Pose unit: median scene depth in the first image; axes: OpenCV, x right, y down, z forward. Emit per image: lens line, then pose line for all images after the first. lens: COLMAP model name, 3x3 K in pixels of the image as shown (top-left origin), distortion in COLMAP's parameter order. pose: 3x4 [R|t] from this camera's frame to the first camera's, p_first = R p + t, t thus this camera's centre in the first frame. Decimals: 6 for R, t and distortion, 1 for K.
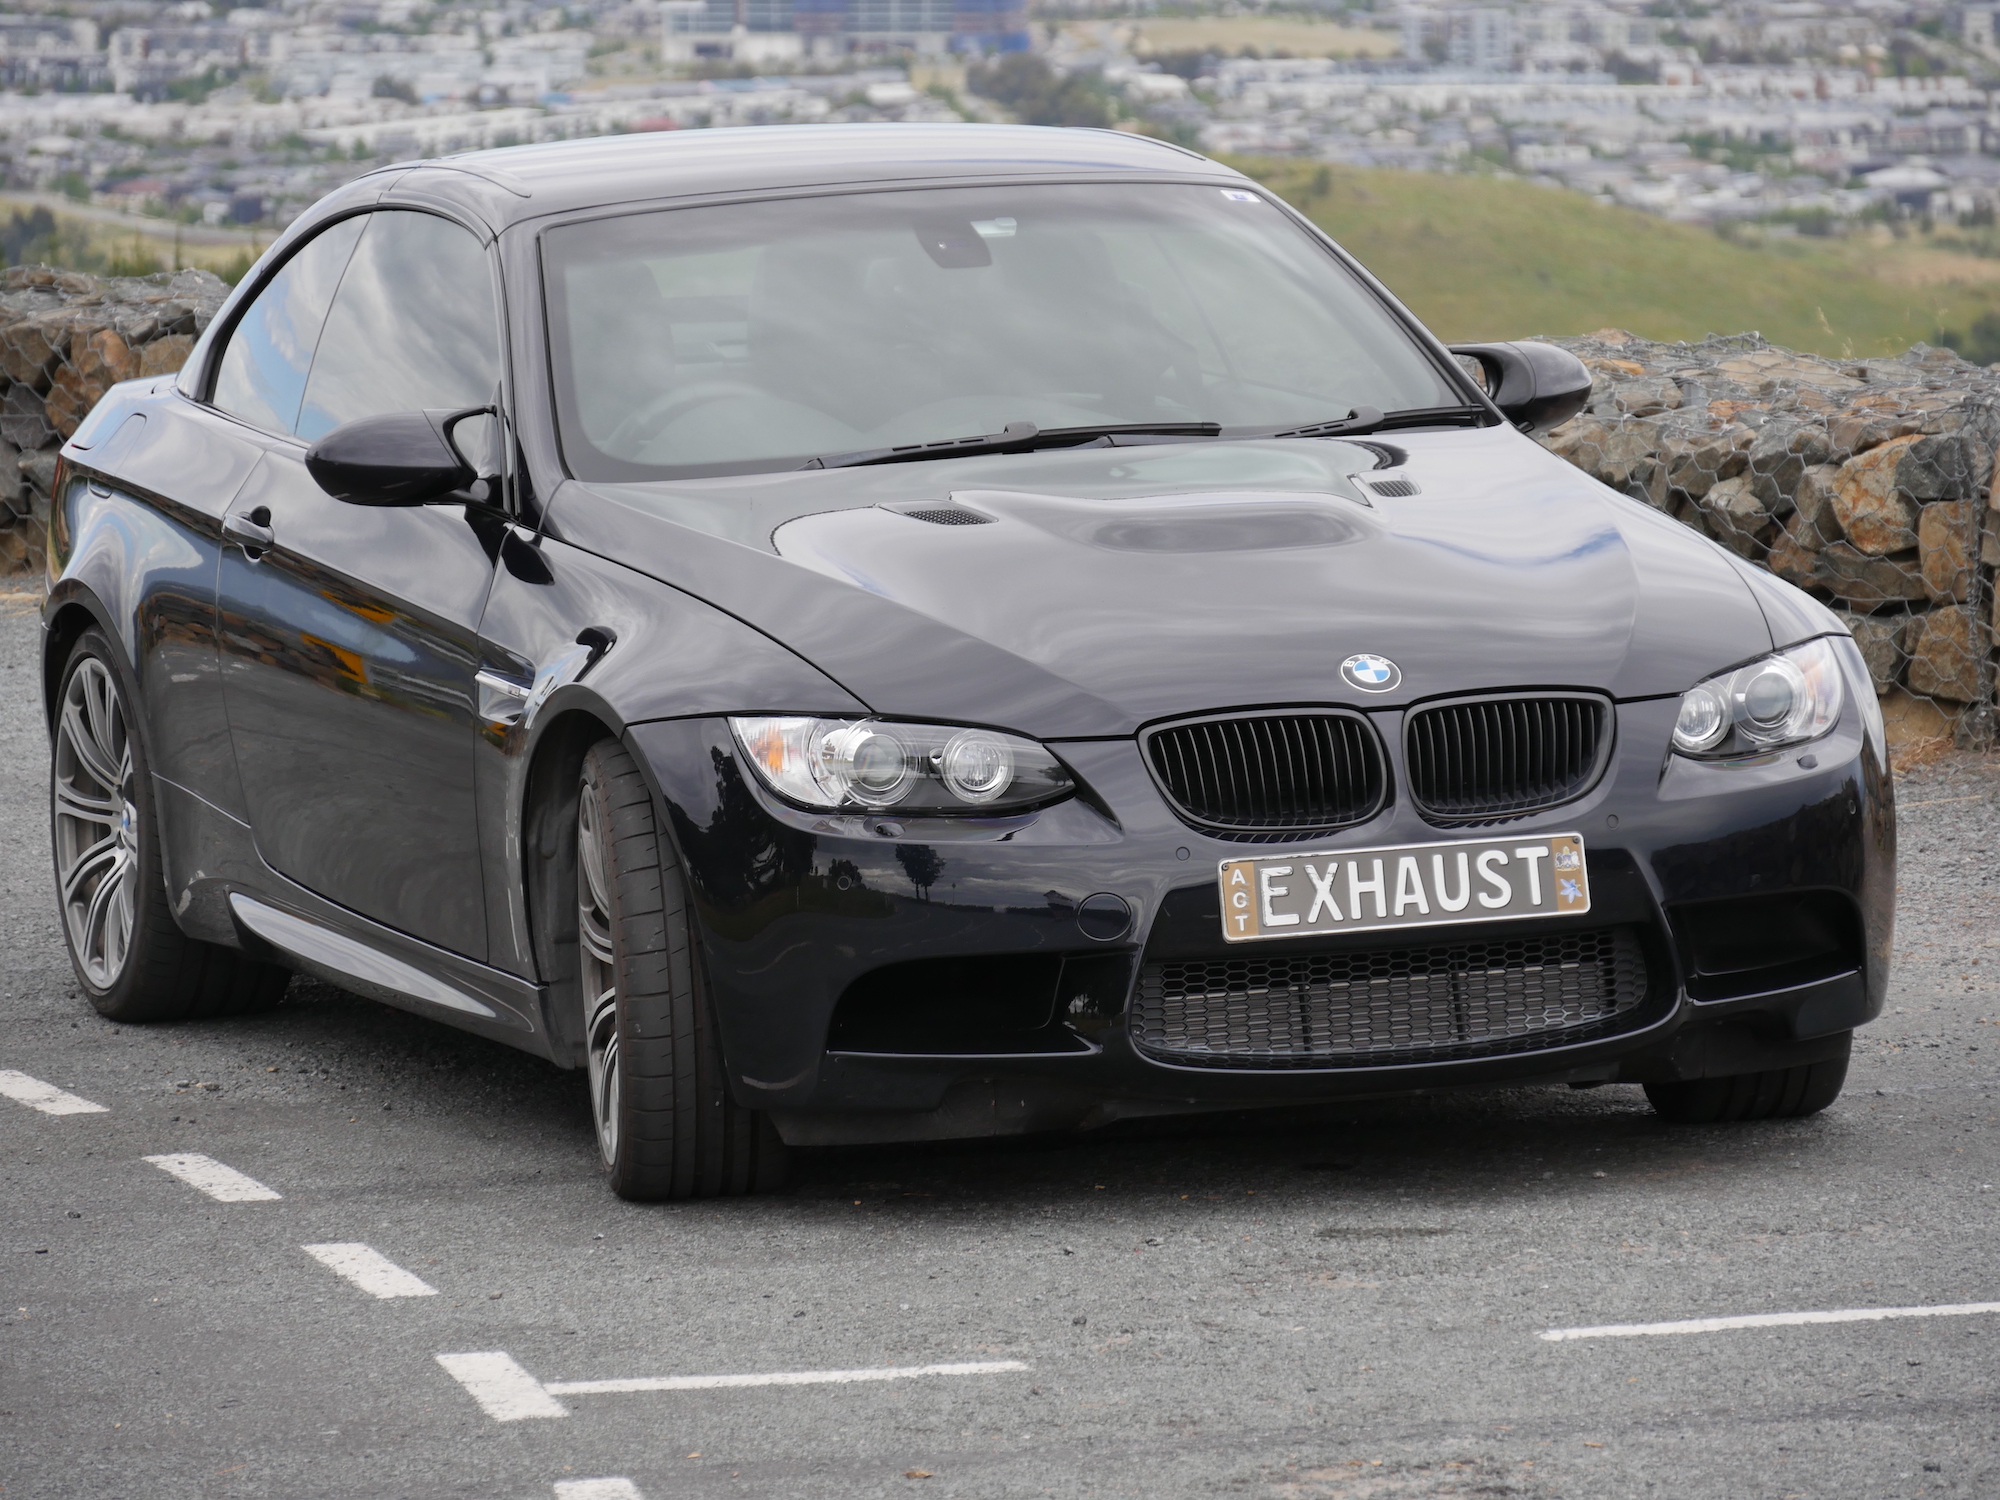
lens RADIAL K [[11336.3, 0, 1000.0], [0, 11336.3, 757.0], [0, 0, 1]] dist [0.809386, 0.000000]
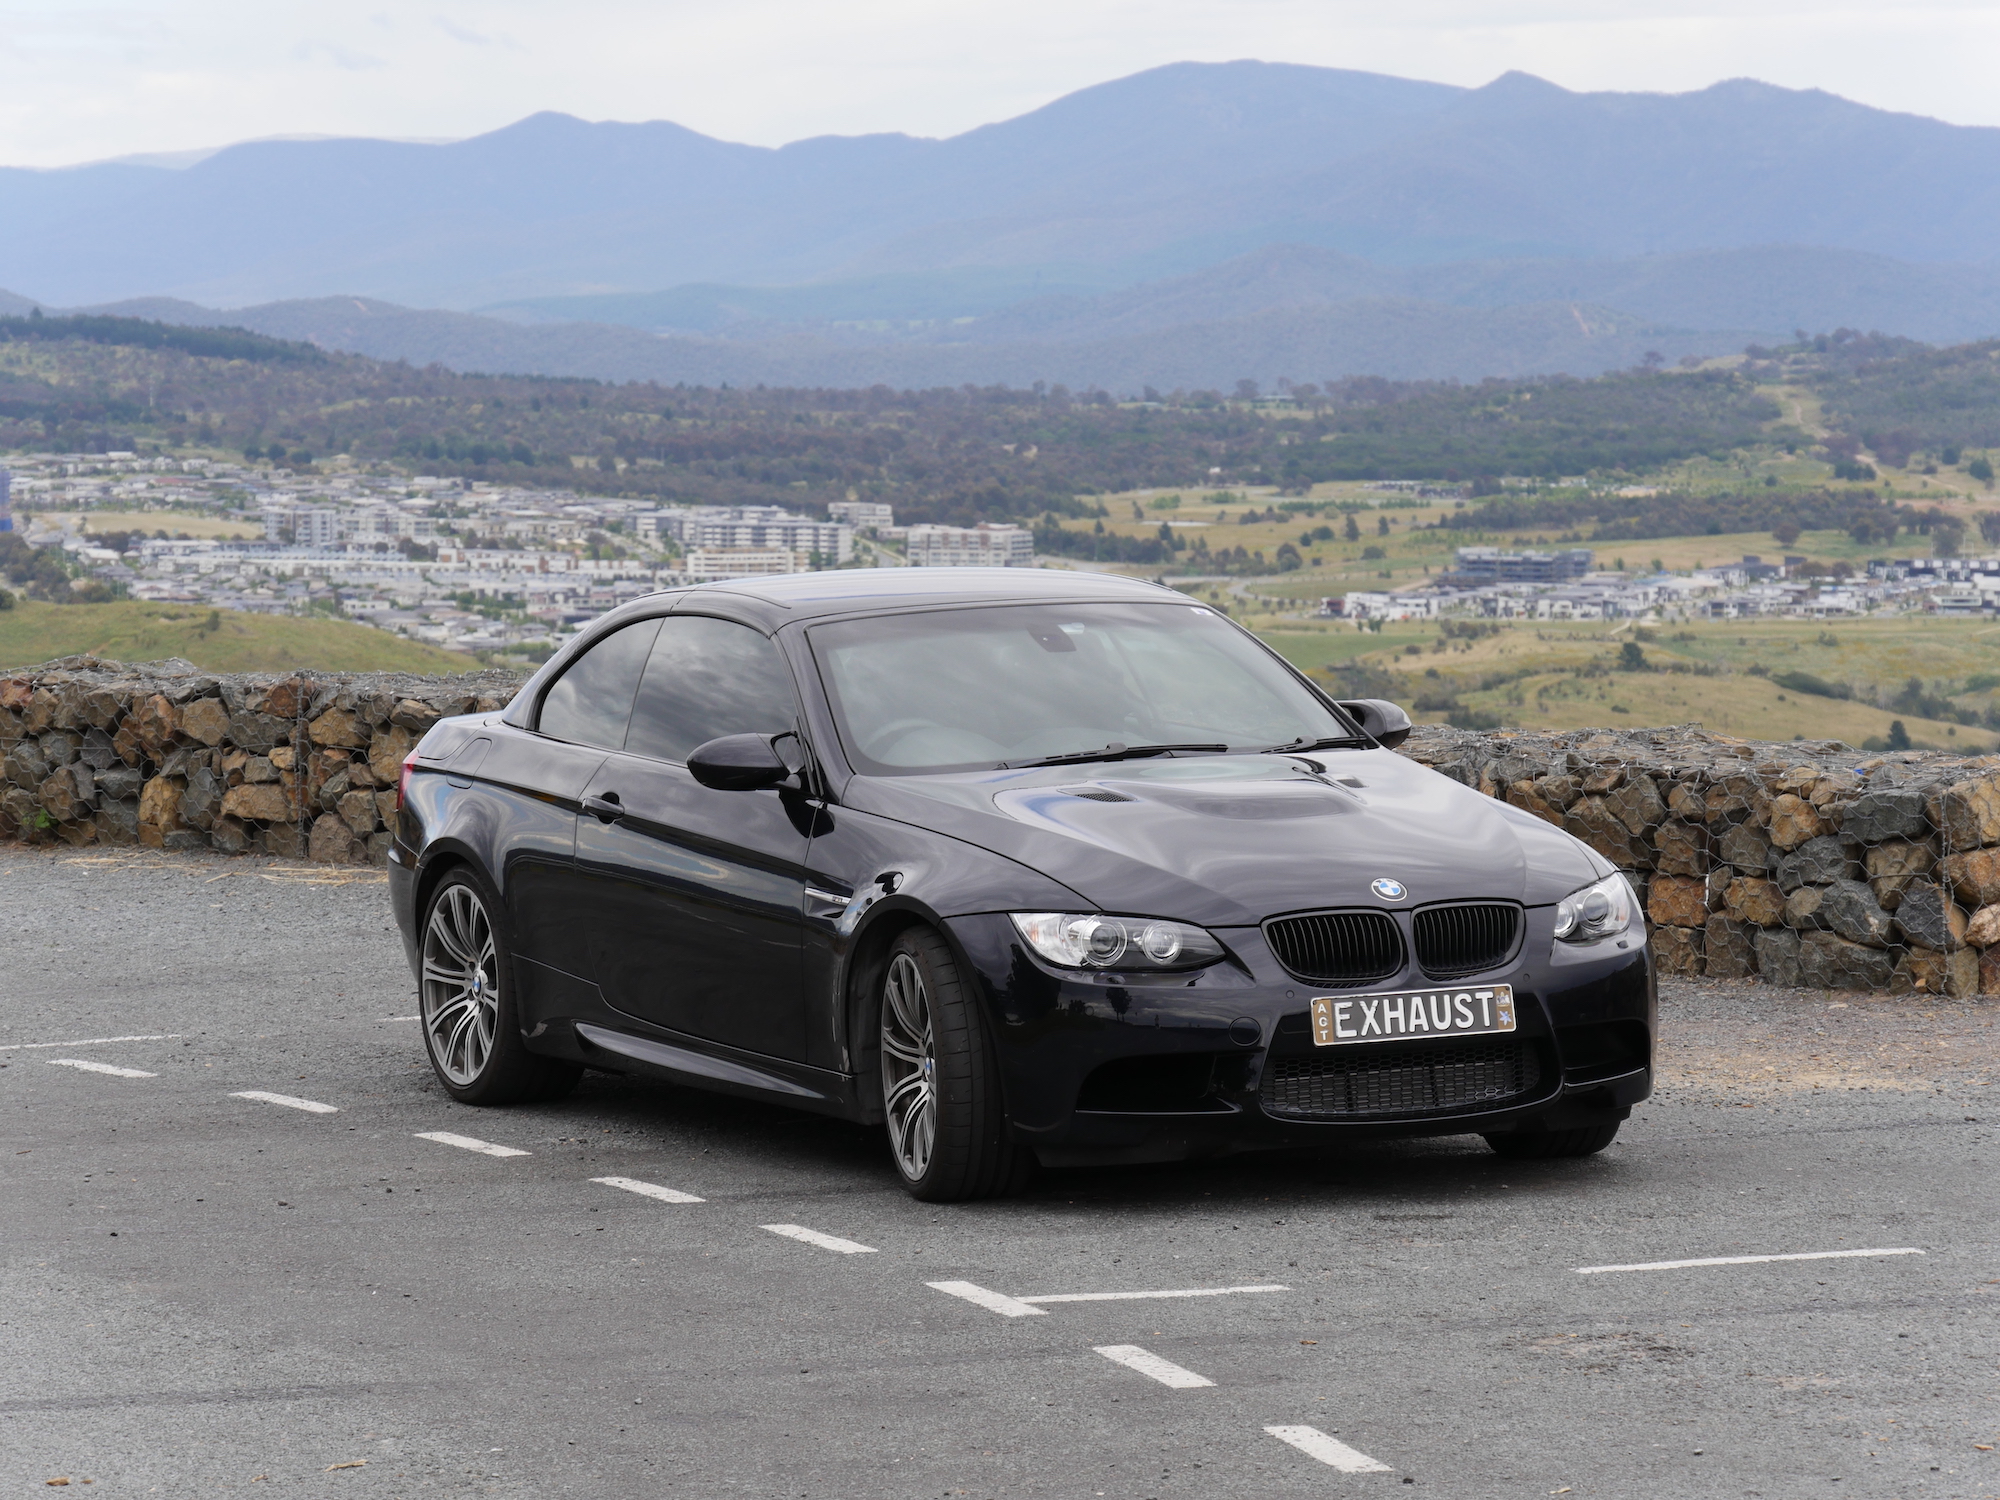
lens RADIAL K [[7516.8, 0, 999.9], [0, 7516.8, 745.8], [0, 0, 1]] dist [0.542777, 0.000000]
pose [[0.991178, 0.008490, 0.132263, -0.170745], [-0.003920, 0.999388, -0.034774, 0.010337], [-0.132477, 0.033949, 0.990604, -0.110019]]
